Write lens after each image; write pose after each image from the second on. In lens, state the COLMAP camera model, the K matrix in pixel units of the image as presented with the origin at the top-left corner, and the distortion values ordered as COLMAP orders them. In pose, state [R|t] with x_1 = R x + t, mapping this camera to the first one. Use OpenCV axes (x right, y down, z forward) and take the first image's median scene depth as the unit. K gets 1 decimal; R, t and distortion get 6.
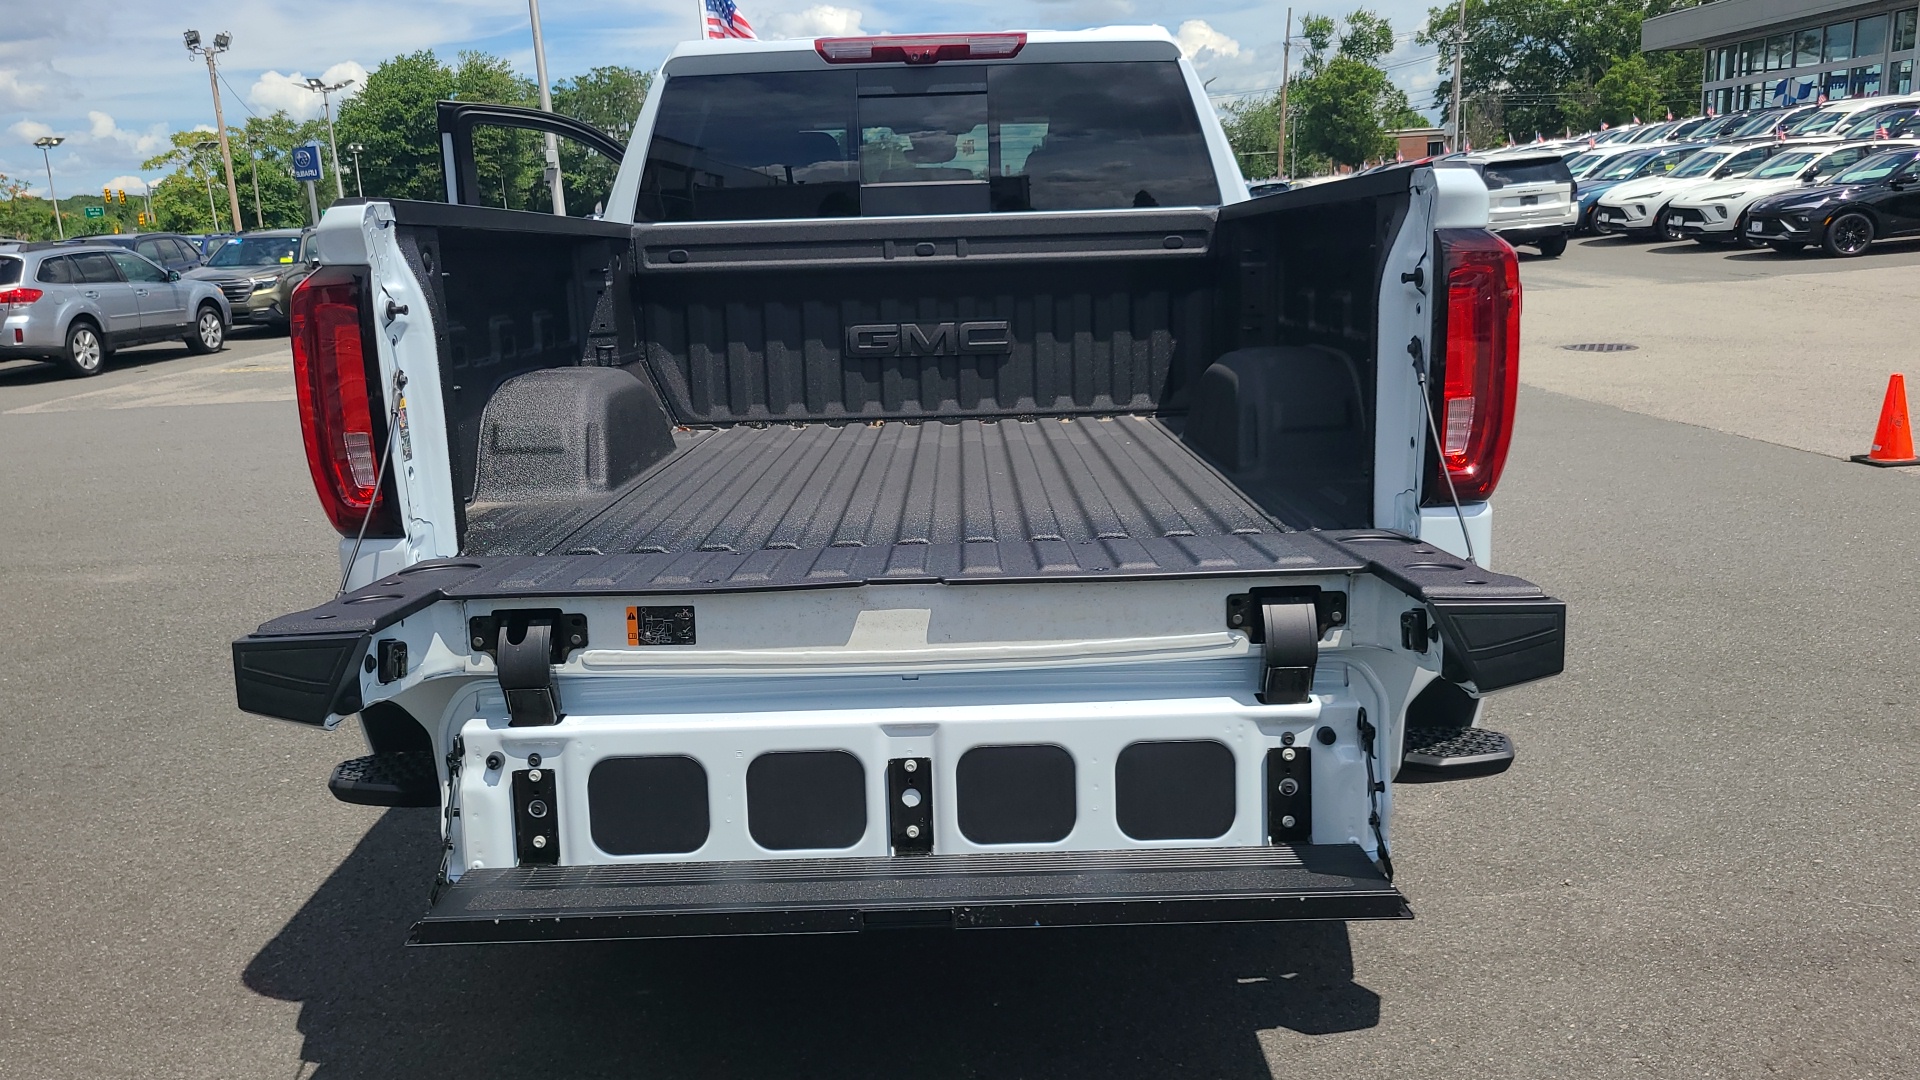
lens RADIAL K [[1435.4, 0, 942.3], [0, 1435.4, 557.7], [0, 0, 1]] dist [0.049203, -0.042514]
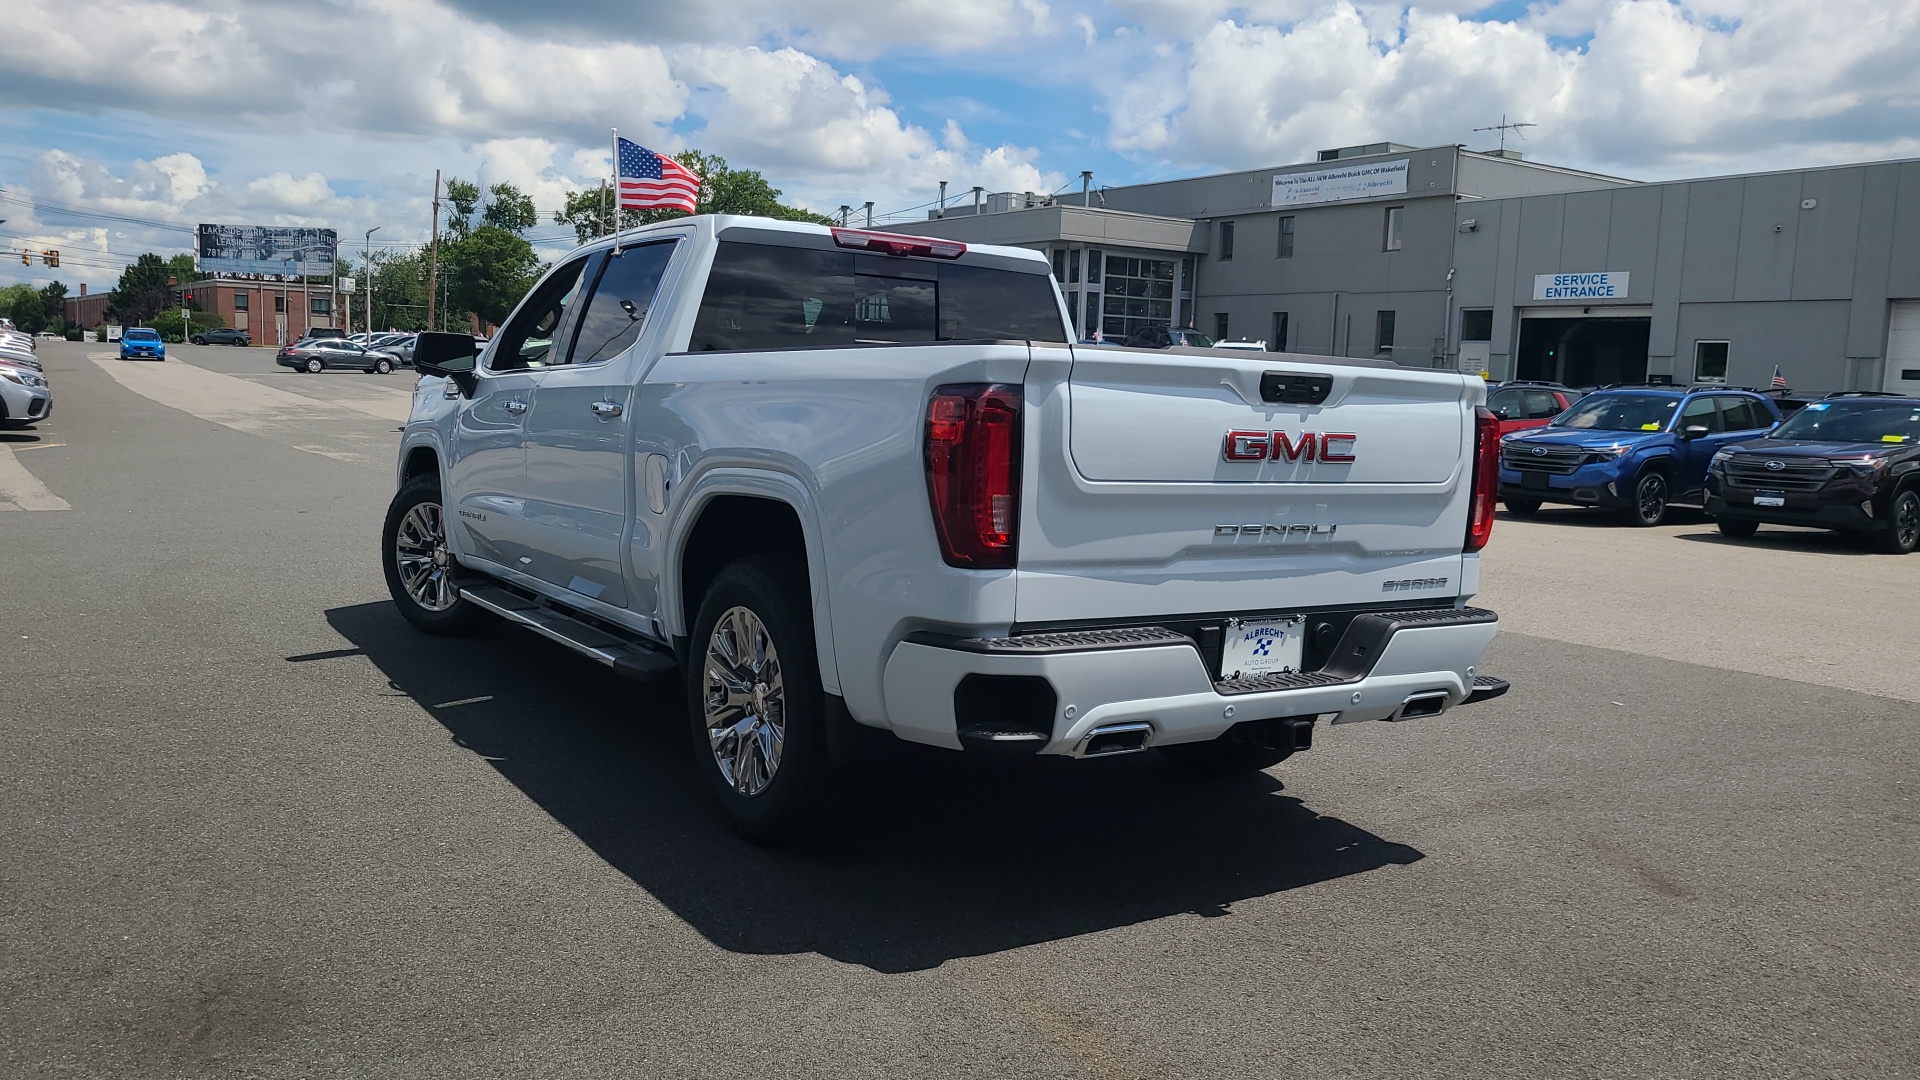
lens RADIAL K [[1435.4, 0, 933.6], [0, 1435.4, 553.3], [0, 0, 1]] dist [0.049203, -0.042514]
pose [[0.829285, 0.007931, 0.558769, -0.133511], [0.053935, 0.994095, -0.094156, 0.010924], [-0.556217, 0.108219, 0.823961, -0.016641]]
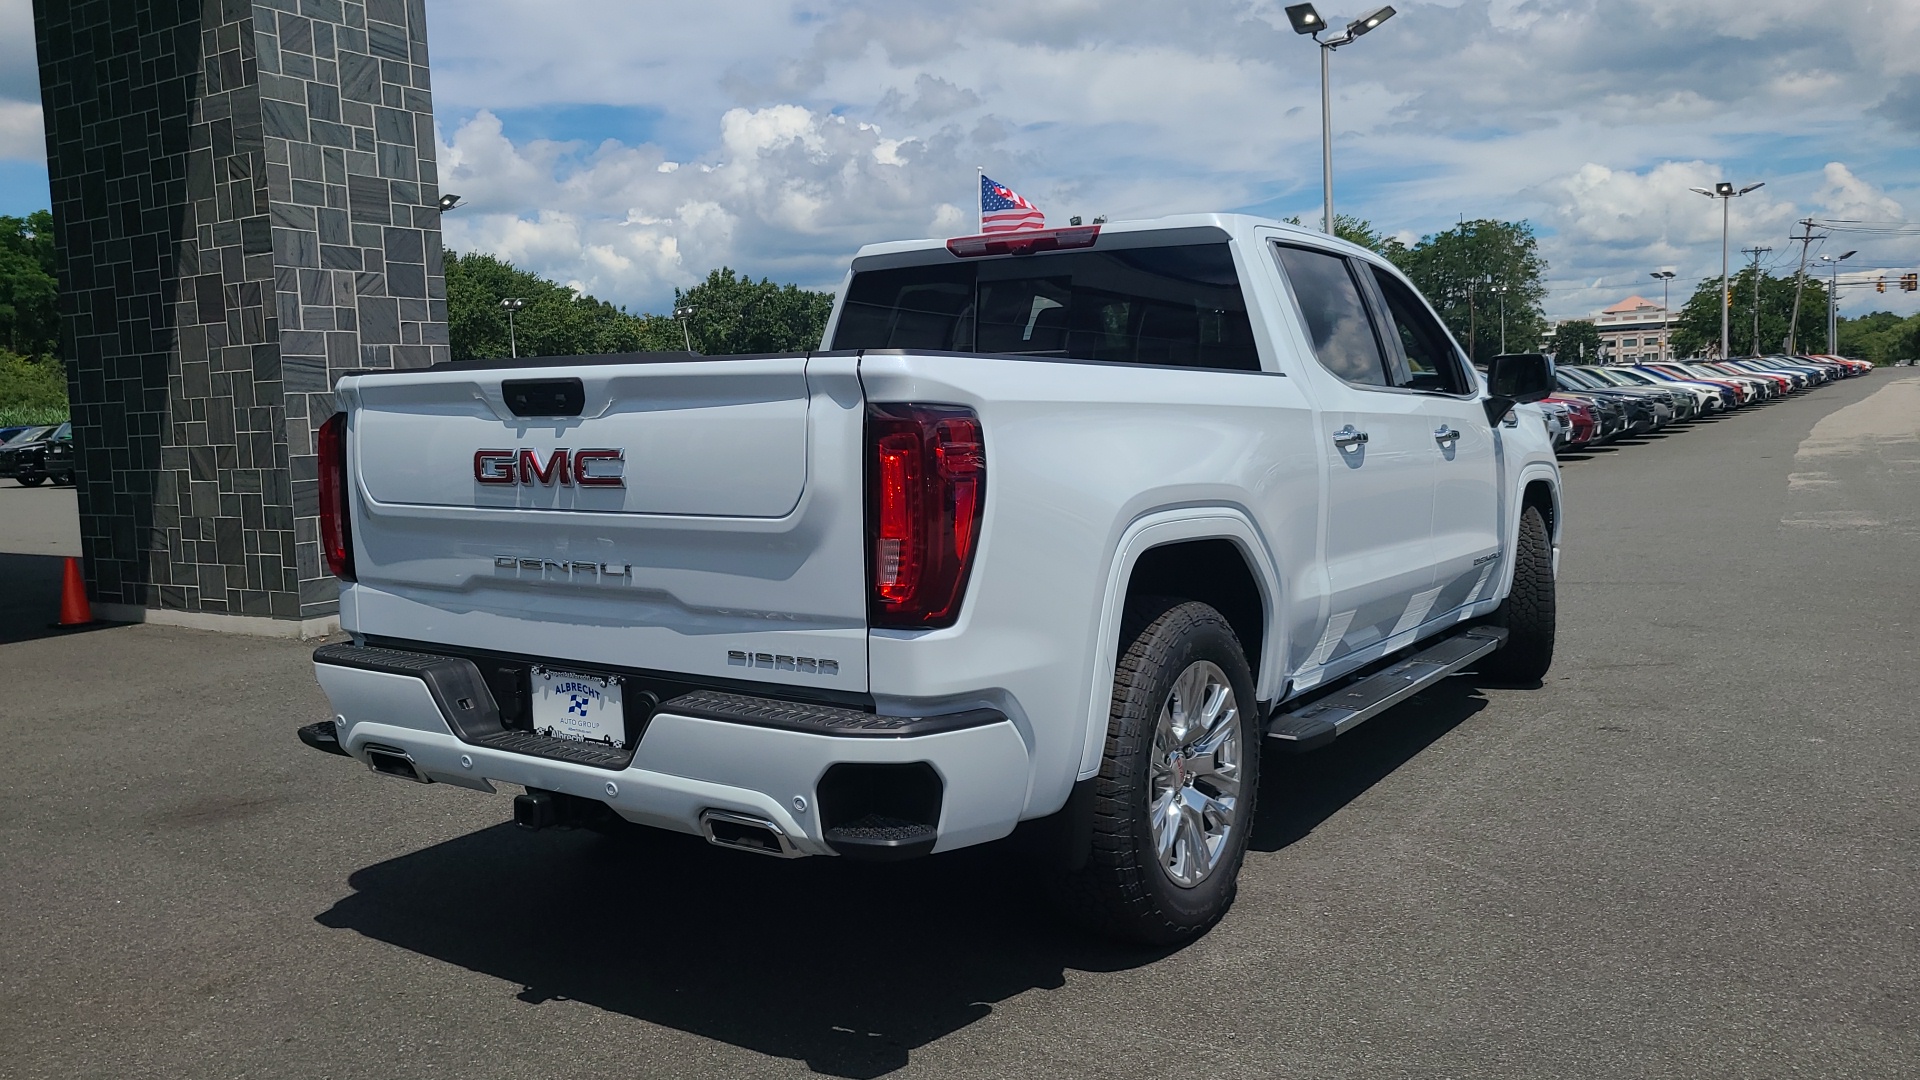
lens RADIAL K [[1435.4, 0, 927.9], [0, 1435.4, 554.4], [0, 0, 1]] dist [0.049203, -0.042514]
pose [[0.831435, 0.072087, -0.550927, 0.108017], [-0.128713, 0.989565, -0.064767, -0.002444], [0.540509, 0.124761, 0.832037, 0.001414]]
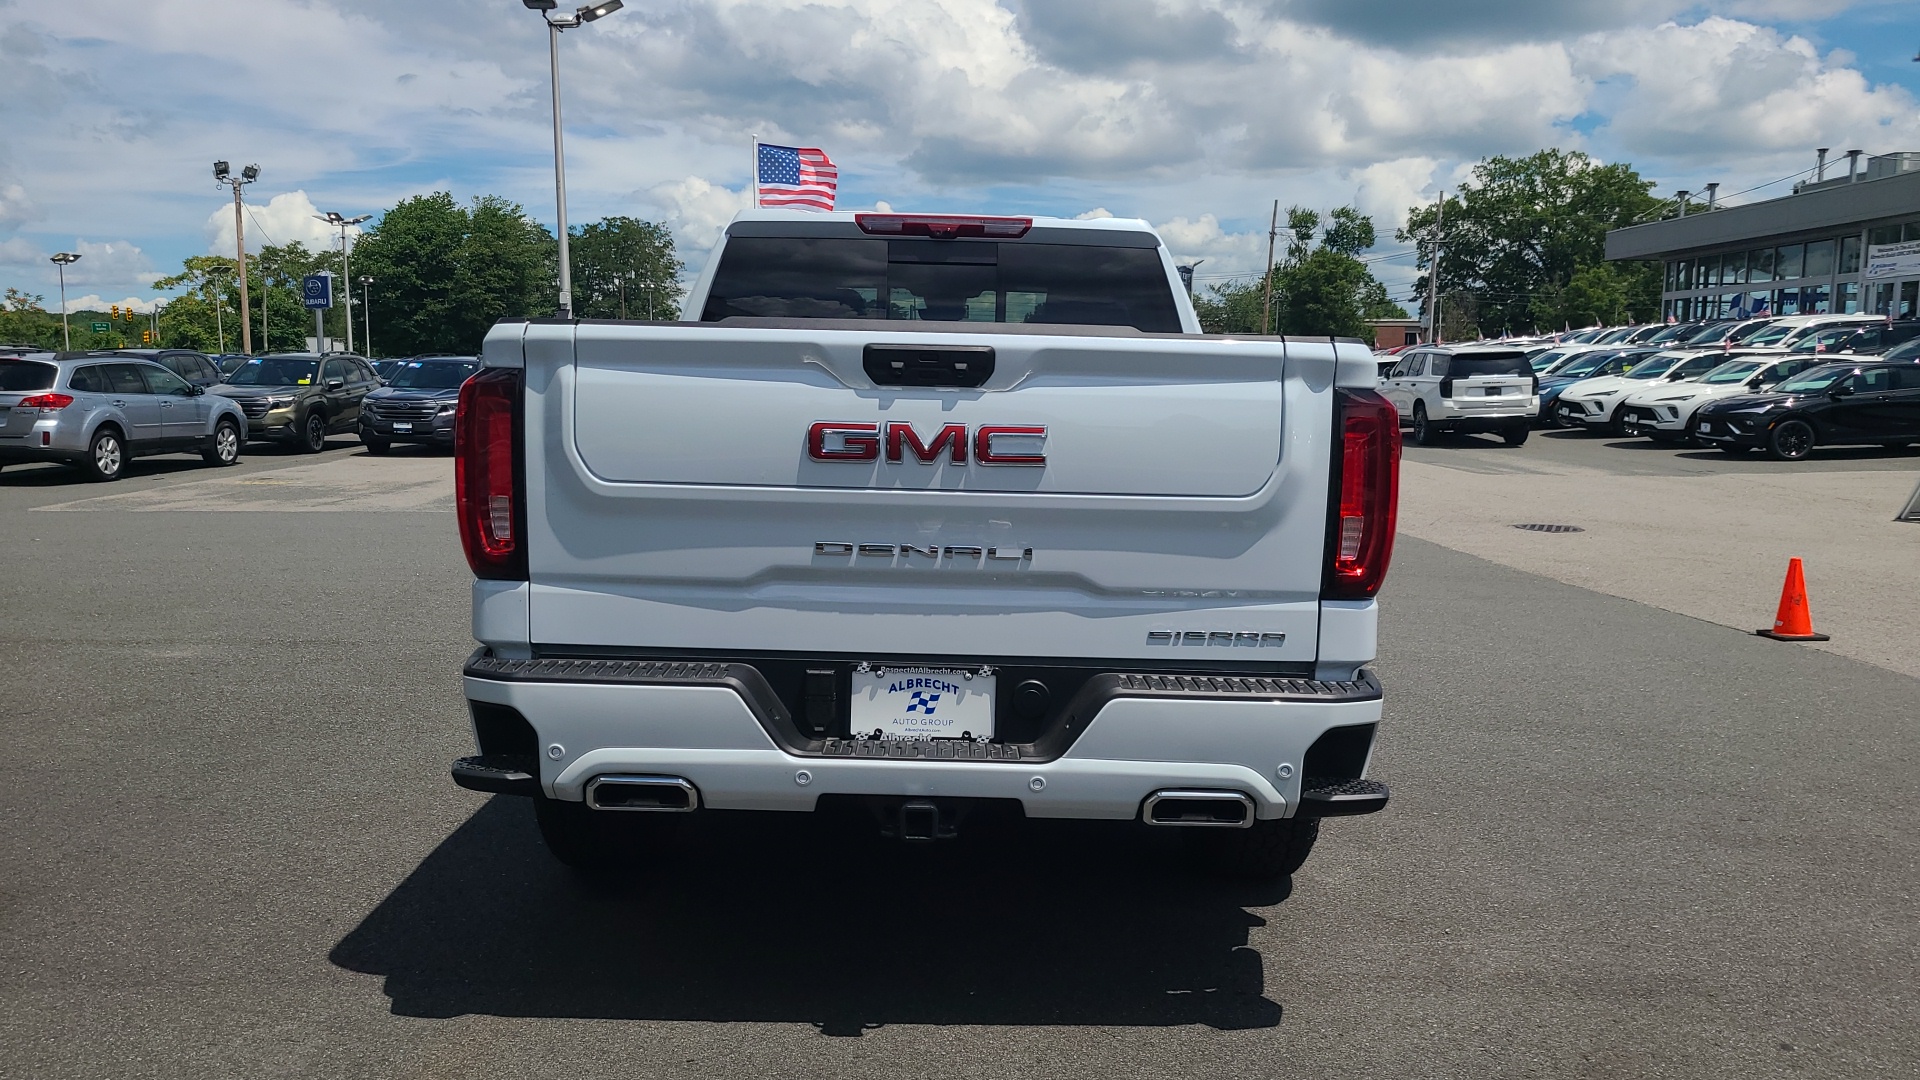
lens RADIAL K [[1435.4, 0, 941.5], [0, 1435.4, 577.8], [0, 0, 1]] dist [0.049203, -0.042514]
pose [[0.998488, 0.053412, 0.012988, -0.002710], [-0.051955, 0.994185, -0.094323, 0.008895], [-0.017951, 0.093505, 0.995457, -0.029207]]
